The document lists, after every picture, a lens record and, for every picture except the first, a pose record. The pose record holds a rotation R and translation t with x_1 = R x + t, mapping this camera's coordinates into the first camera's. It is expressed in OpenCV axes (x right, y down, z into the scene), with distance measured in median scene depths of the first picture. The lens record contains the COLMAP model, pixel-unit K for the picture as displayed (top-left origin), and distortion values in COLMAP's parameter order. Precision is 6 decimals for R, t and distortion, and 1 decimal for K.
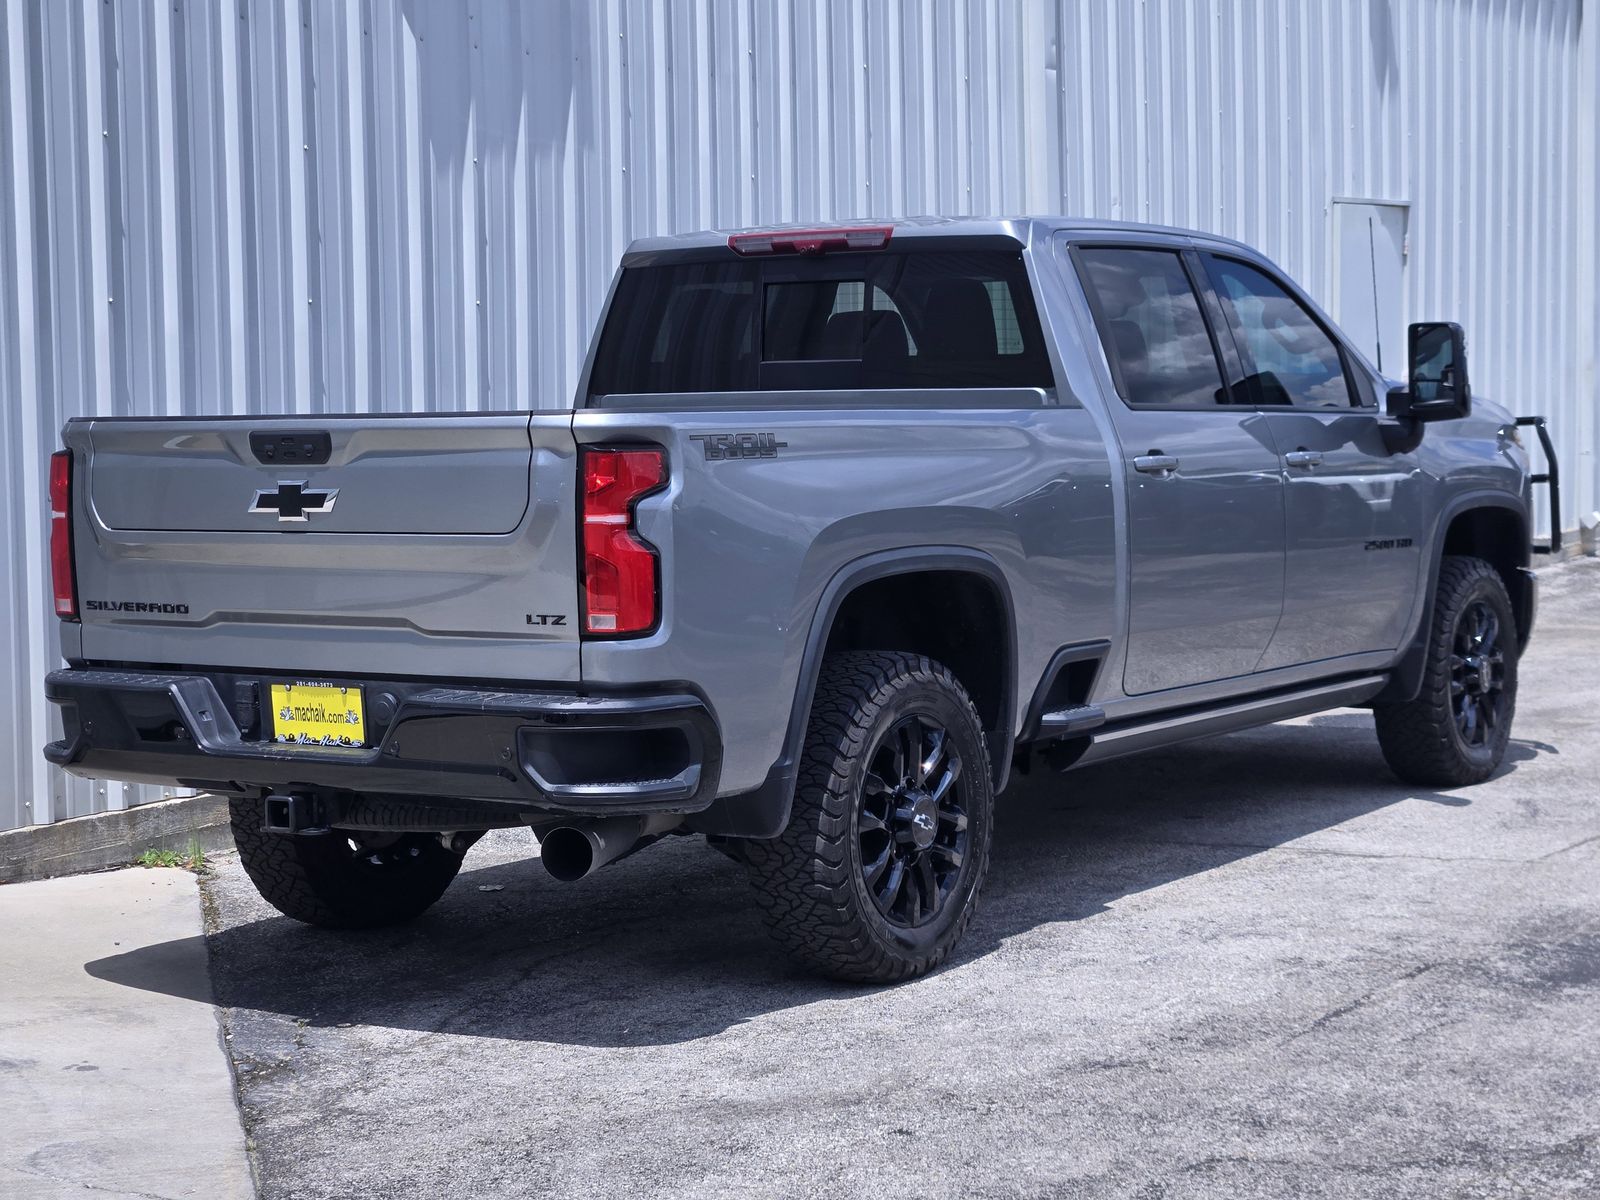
lens RADIAL K [[3099.2, 0, 800.1], [0, 3099.2, 596.9], [0, 0, 1]] dist [-0.137564, 0.000000]
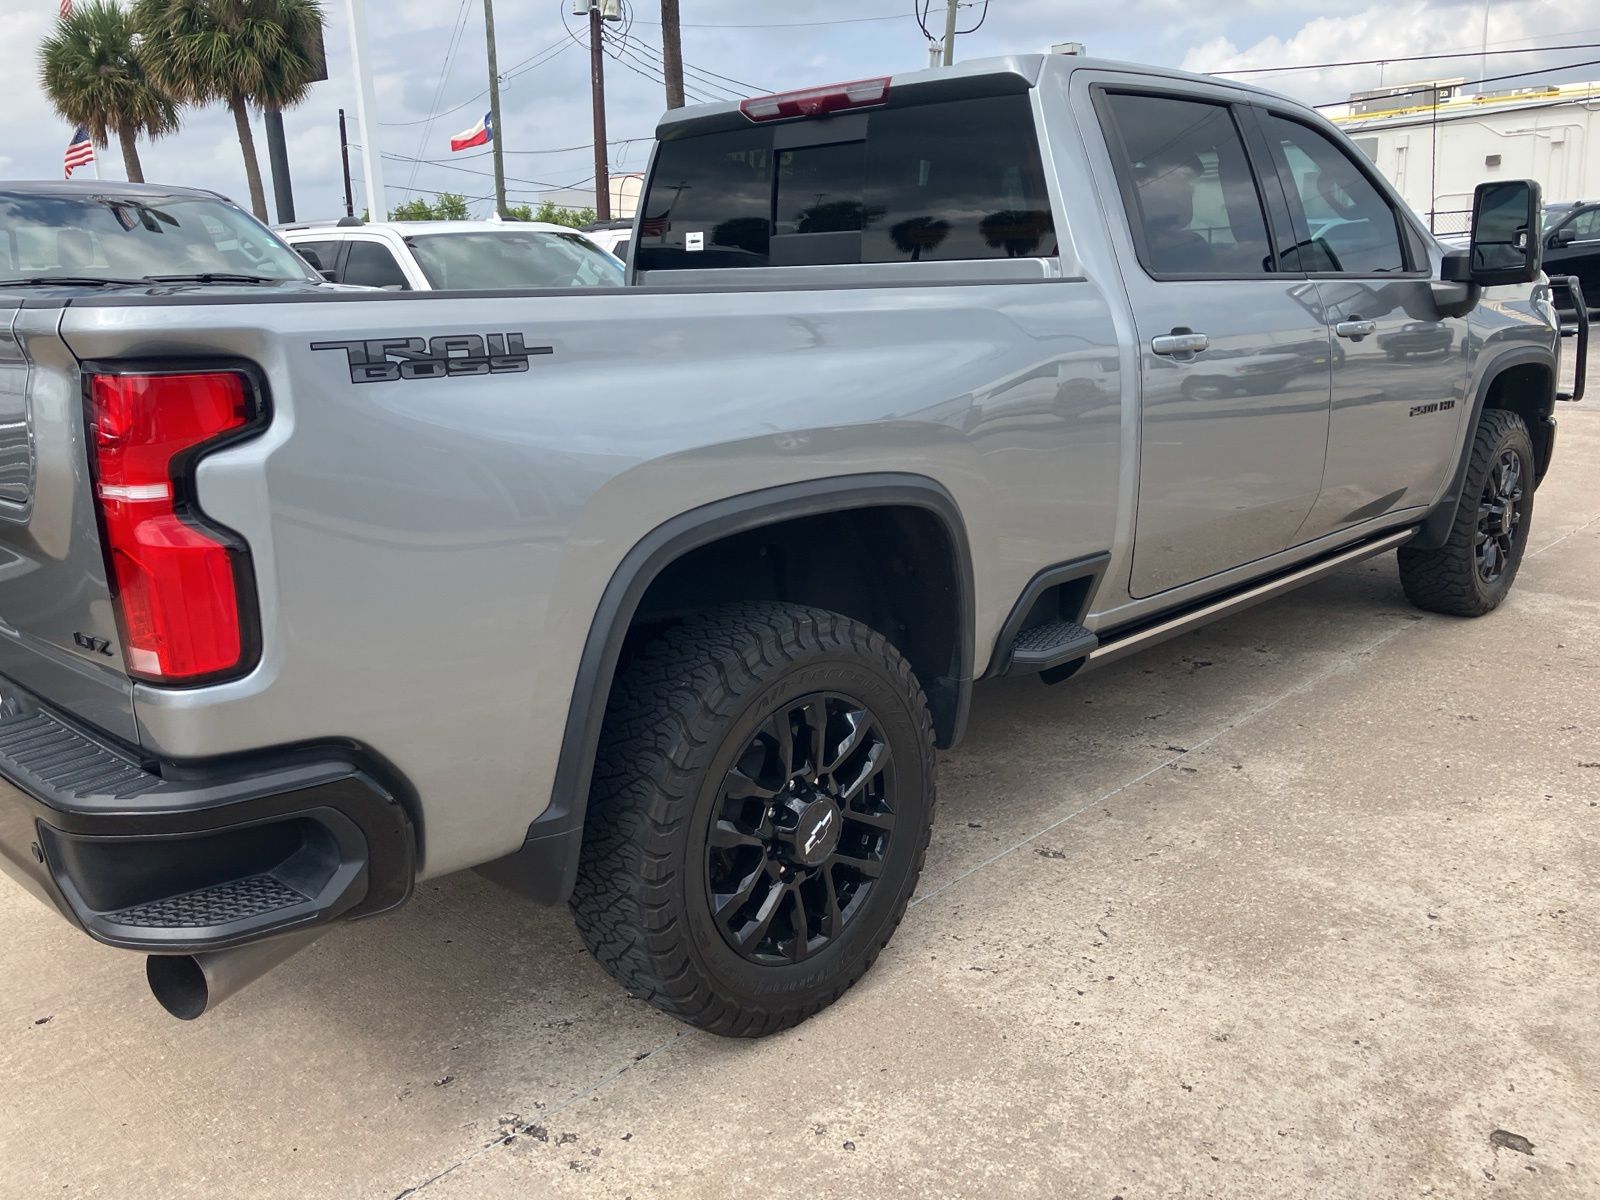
lens RADIAL K [[1336.0, 0, 800.9], [0, 1336.0, 599.2], [0, 0, 1]] dist [0.042383, -0.037603]
pose [[0.979879, 0.036242, -0.196277, 0.086597], [-0.001174, 0.984407, 0.175903, -0.038526], [0.199591, -0.172133, 0.964642, 0.594484]]
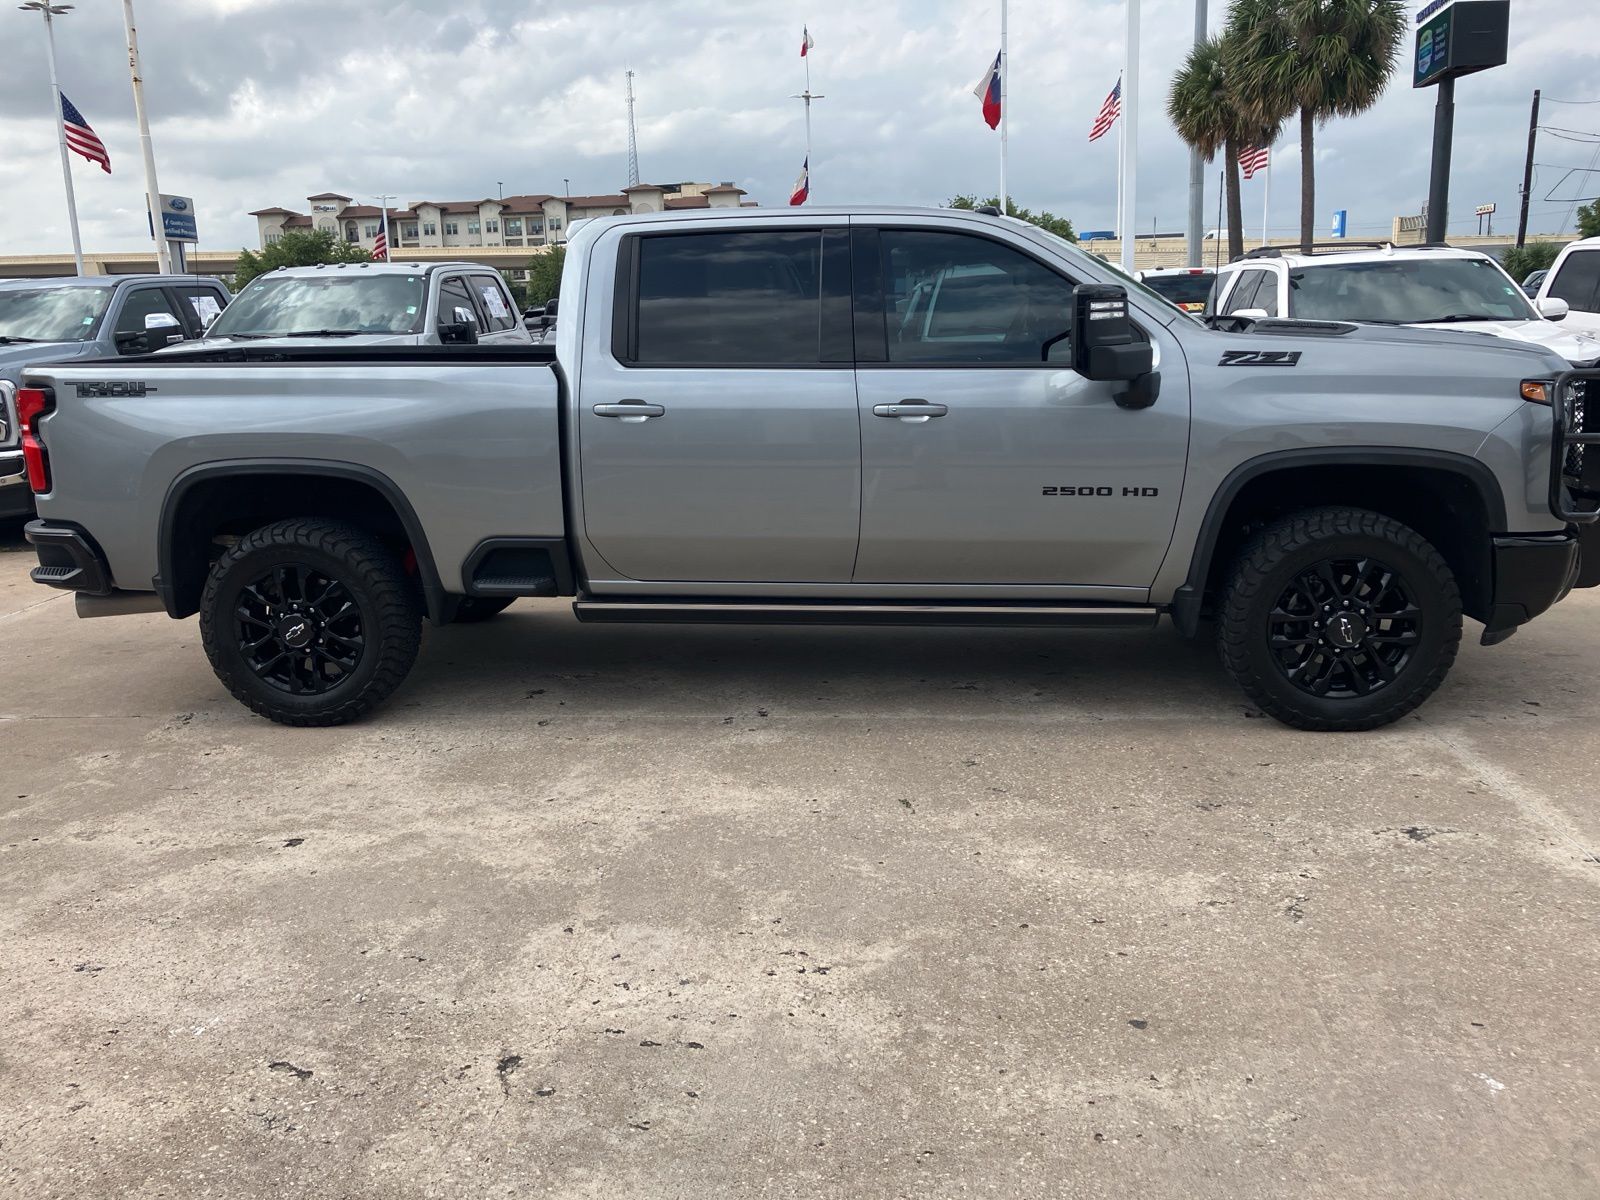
lens RADIAL K [[1336.0, 0, 795.9], [0, 1336.0, 606.2], [0, 0, 1]] dist [0.042383, -0.037603]
pose [[0.450100, 0.213431, -0.867097, 0.662899], [-0.044554, 0.975175, 0.216907, -0.088849], [0.891866, -0.058997, 0.448435, 0.803358]]
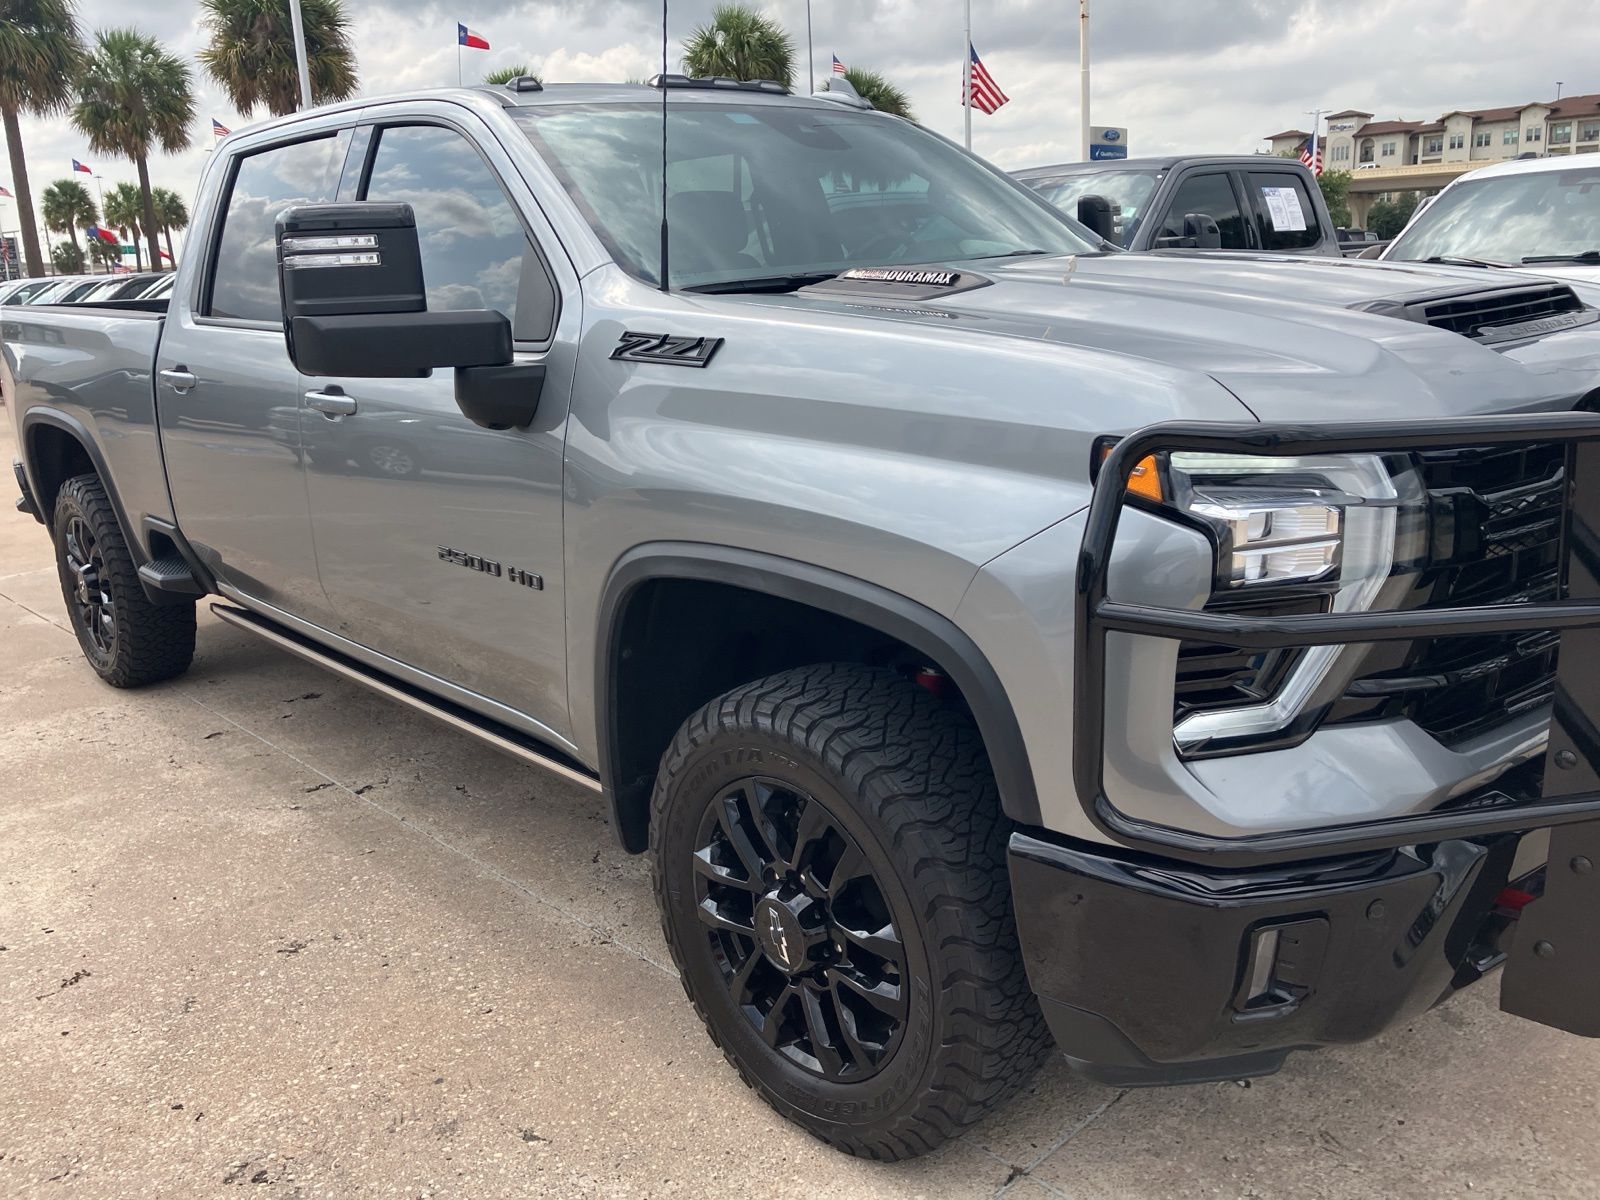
lens RADIAL K [[1336.0, 0, 792.9], [0, 1336.0, 608.0], [0, 0, 1]] dist [0.042383, -0.037603]
pose [[-0.258626, 0.277291, -0.925323, 0.506823], [-0.020760, 0.956097, 0.292315, -0.106454], [0.965754, 0.094810, -0.241515, 1.321130]]
